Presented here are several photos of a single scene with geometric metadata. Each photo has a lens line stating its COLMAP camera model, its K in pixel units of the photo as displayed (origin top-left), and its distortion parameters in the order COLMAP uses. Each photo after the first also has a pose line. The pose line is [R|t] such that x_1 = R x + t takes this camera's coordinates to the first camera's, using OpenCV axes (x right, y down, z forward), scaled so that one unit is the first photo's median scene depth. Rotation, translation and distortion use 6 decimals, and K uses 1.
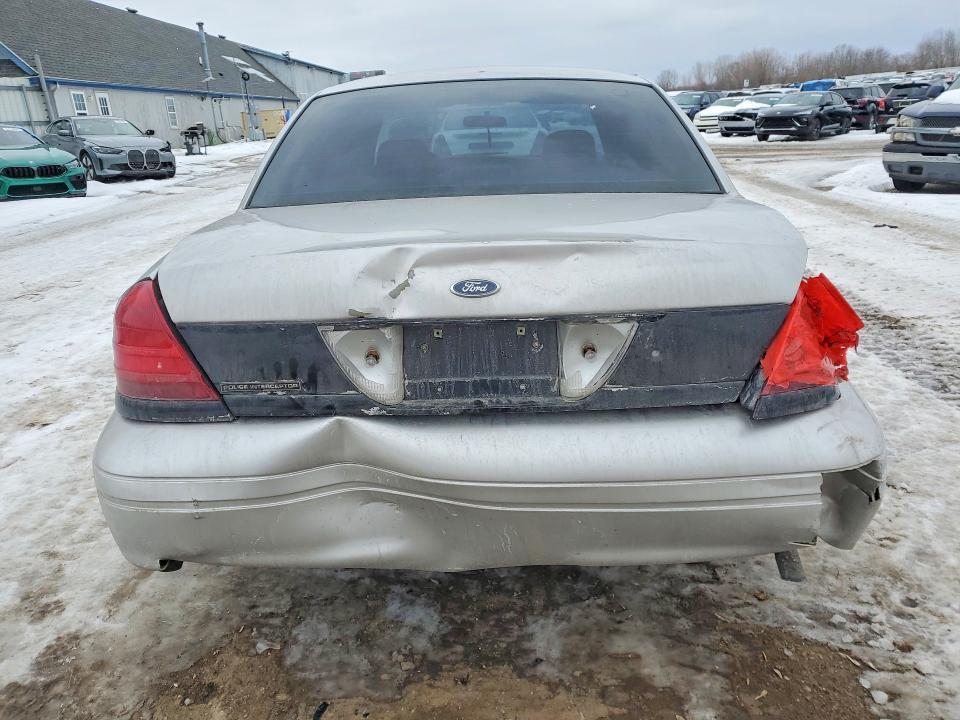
lens RADIAL K [[714.7, 0, 480.0], [0, 714.7, 360.0], [0, 0, 1]] dist [0.028373, -0.005899]
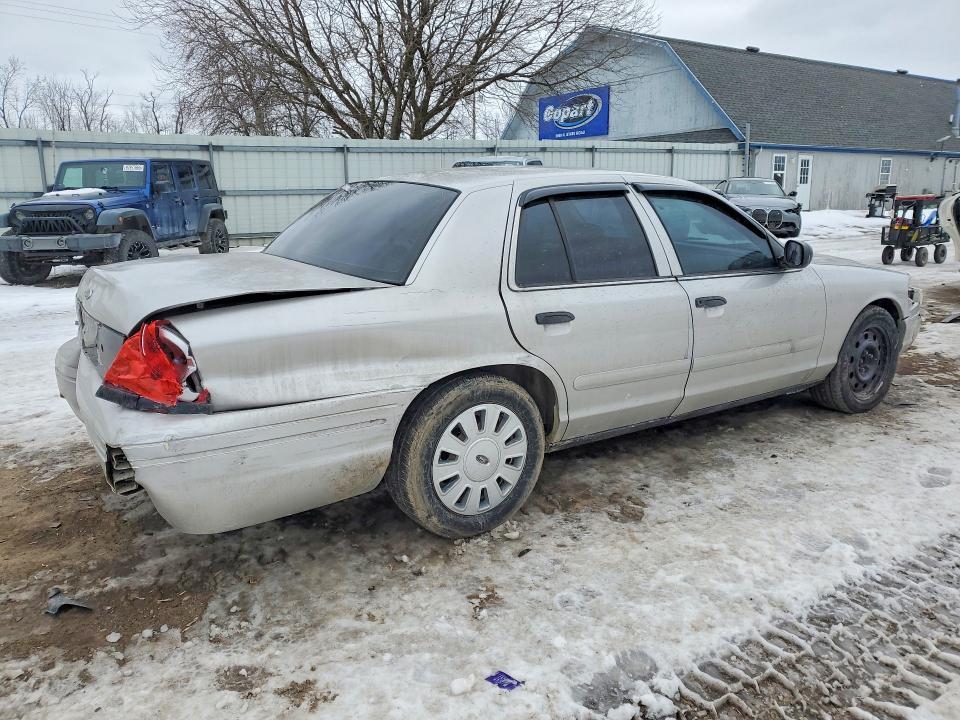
lens RADIAL K [[714.7, 0, 480.0], [0, 714.7, 360.0], [0, 0, 1]] dist [0.028373, -0.005899]
pose [[0.589067, 0.230796, -0.774425, 0.103931], [-0.286410, 0.955763, 0.066981, -0.017421], [0.755626, 0.182347, 0.629110, 0.028164]]
